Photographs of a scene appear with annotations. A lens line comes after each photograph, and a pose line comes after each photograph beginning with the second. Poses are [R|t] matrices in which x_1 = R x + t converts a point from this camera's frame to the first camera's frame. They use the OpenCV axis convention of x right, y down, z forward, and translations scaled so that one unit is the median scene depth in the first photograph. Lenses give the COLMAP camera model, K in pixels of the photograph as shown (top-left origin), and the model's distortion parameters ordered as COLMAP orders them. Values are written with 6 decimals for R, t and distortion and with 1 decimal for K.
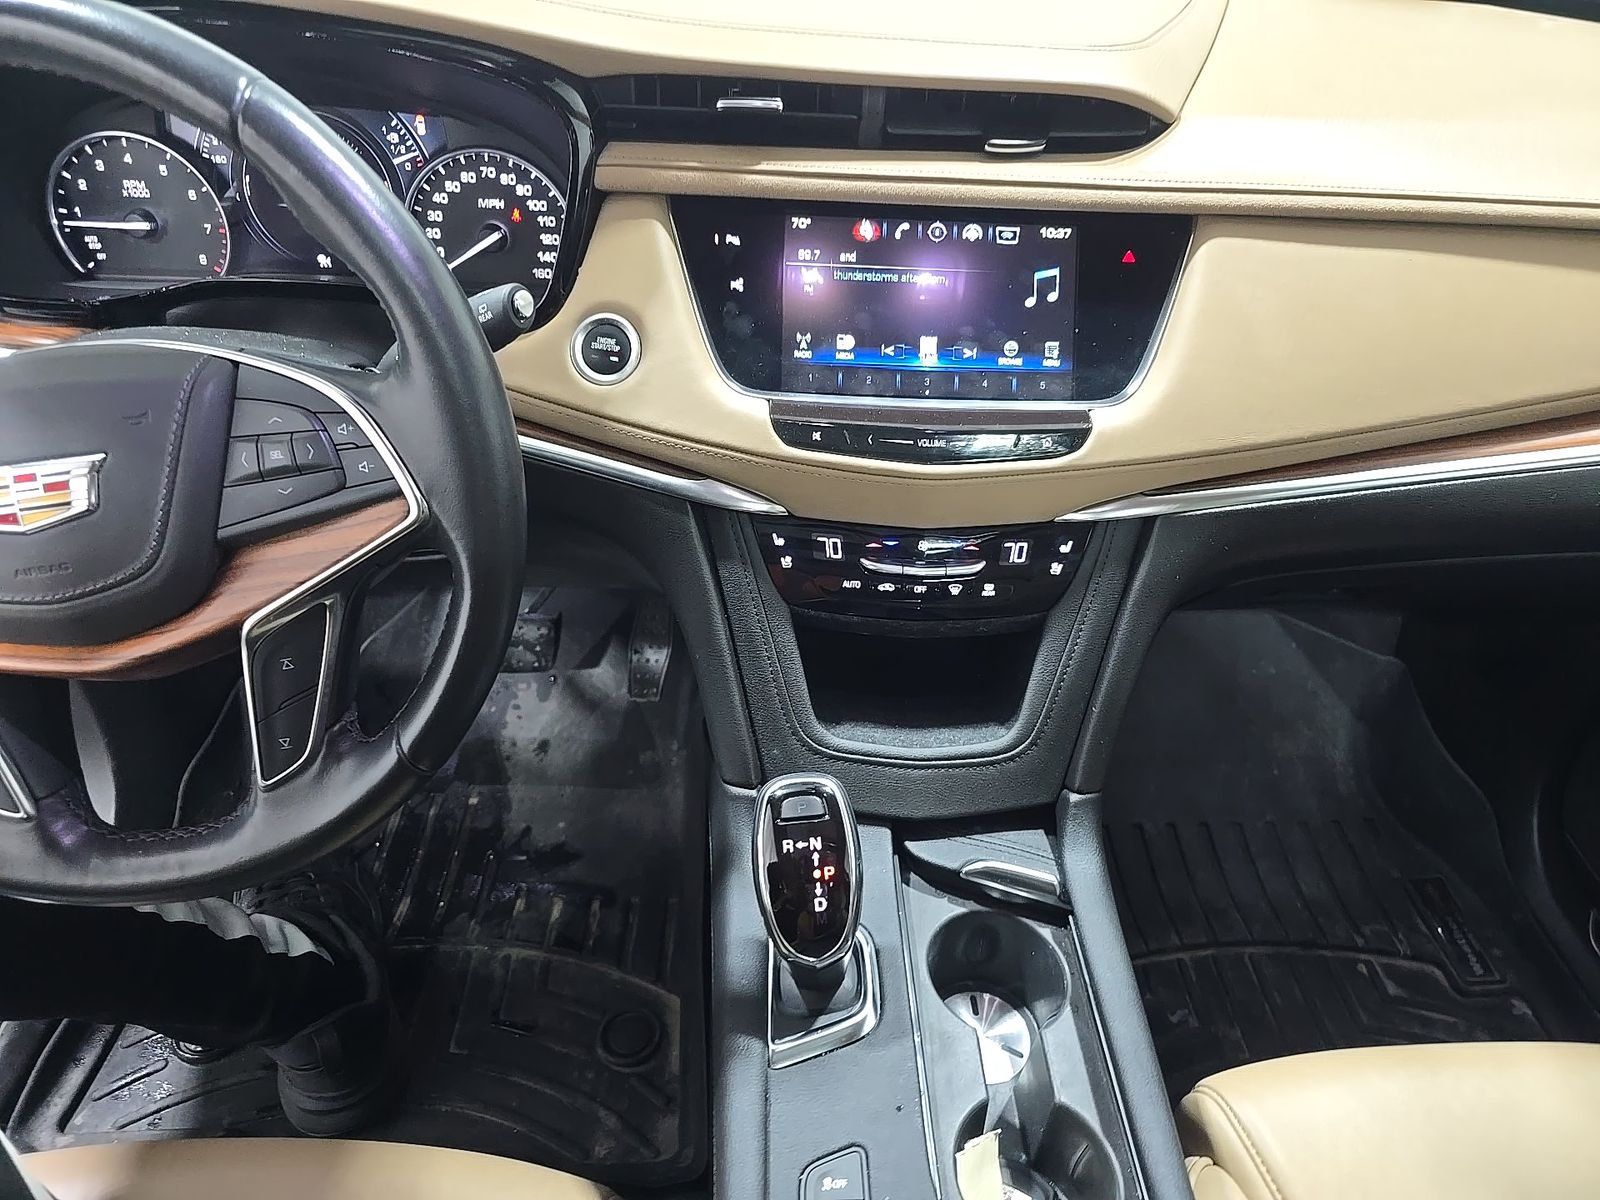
lens RADIAL K [[1076.4, 0, 821.7], [0, 1076.4, 607.1], [0, 0, 1]] dist [0.004667, 0.019614]
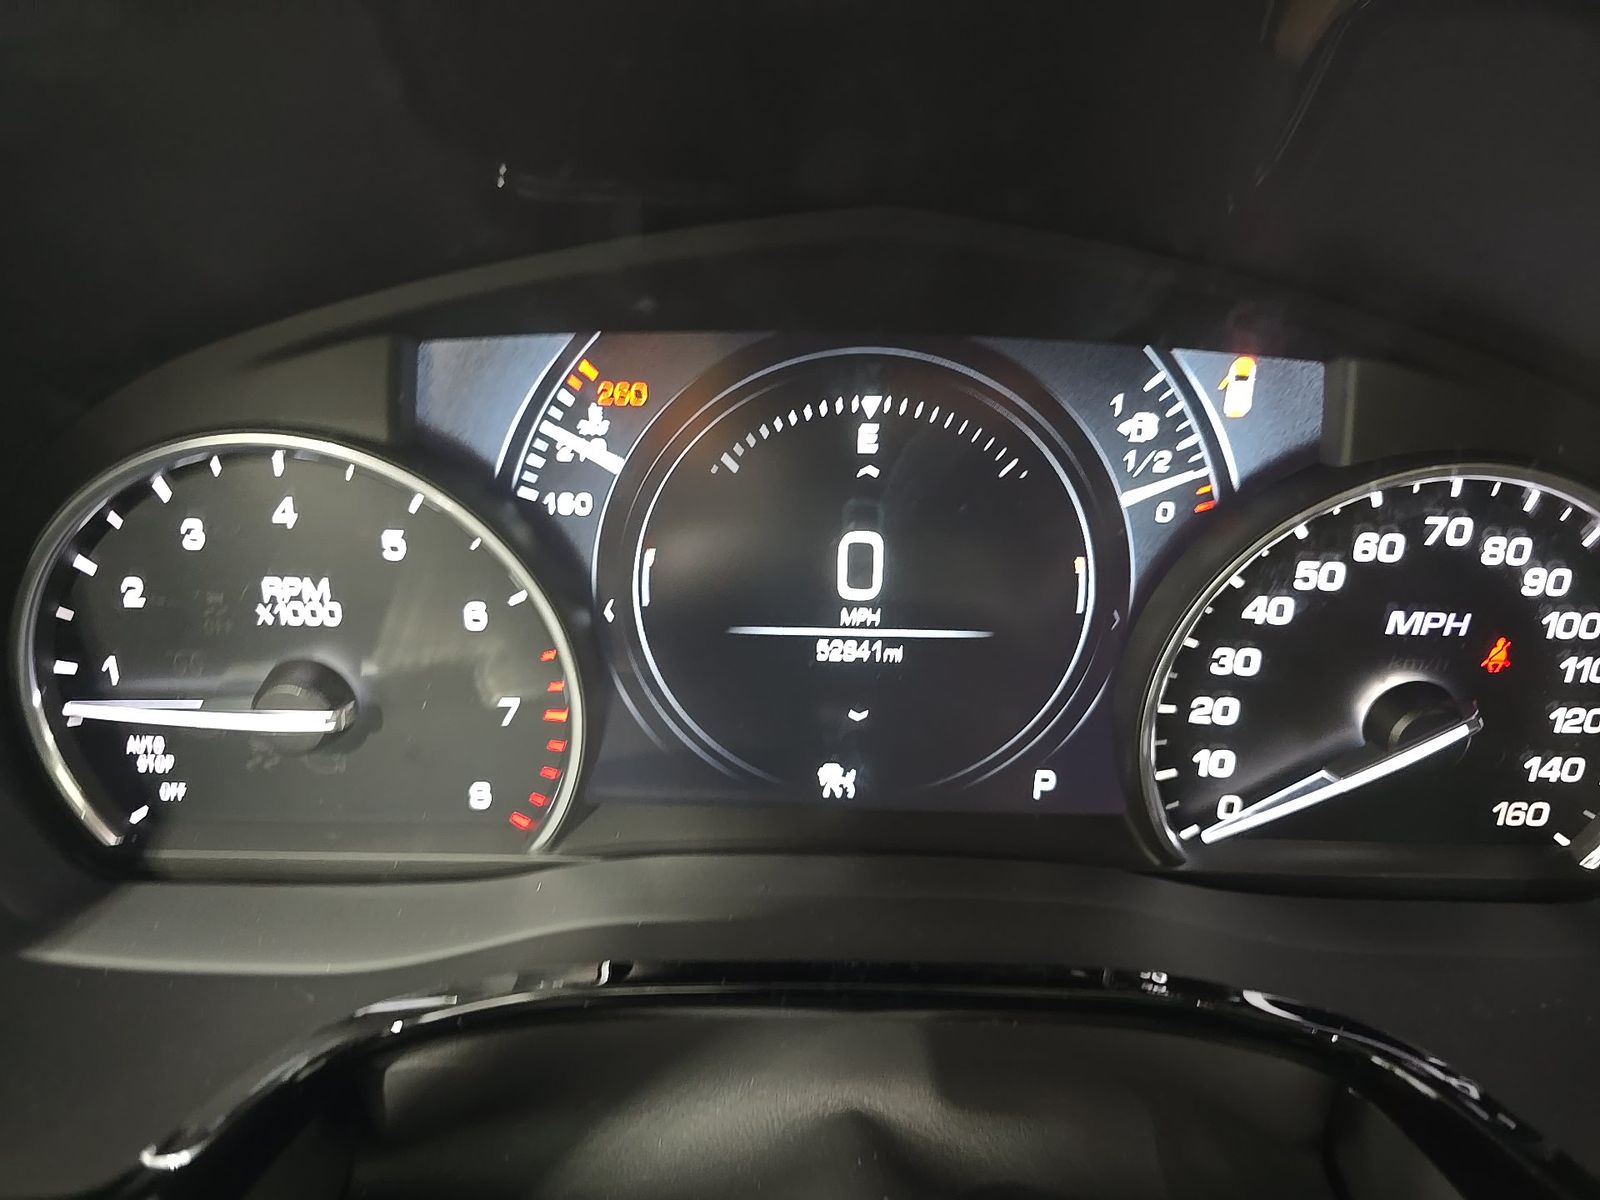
lens RADIAL K [[1076.4, 0, 821.7], [0, 1076.4, 607.1], [0, 0, 1]] dist [0.004667, 0.019614]
pose [[0.999334, -0.003944, -0.036273, -0.472397], [-0.000845, 0.991375, -0.131055, -0.343386], [0.036477, 0.130999, 0.990711, 0.701895]]
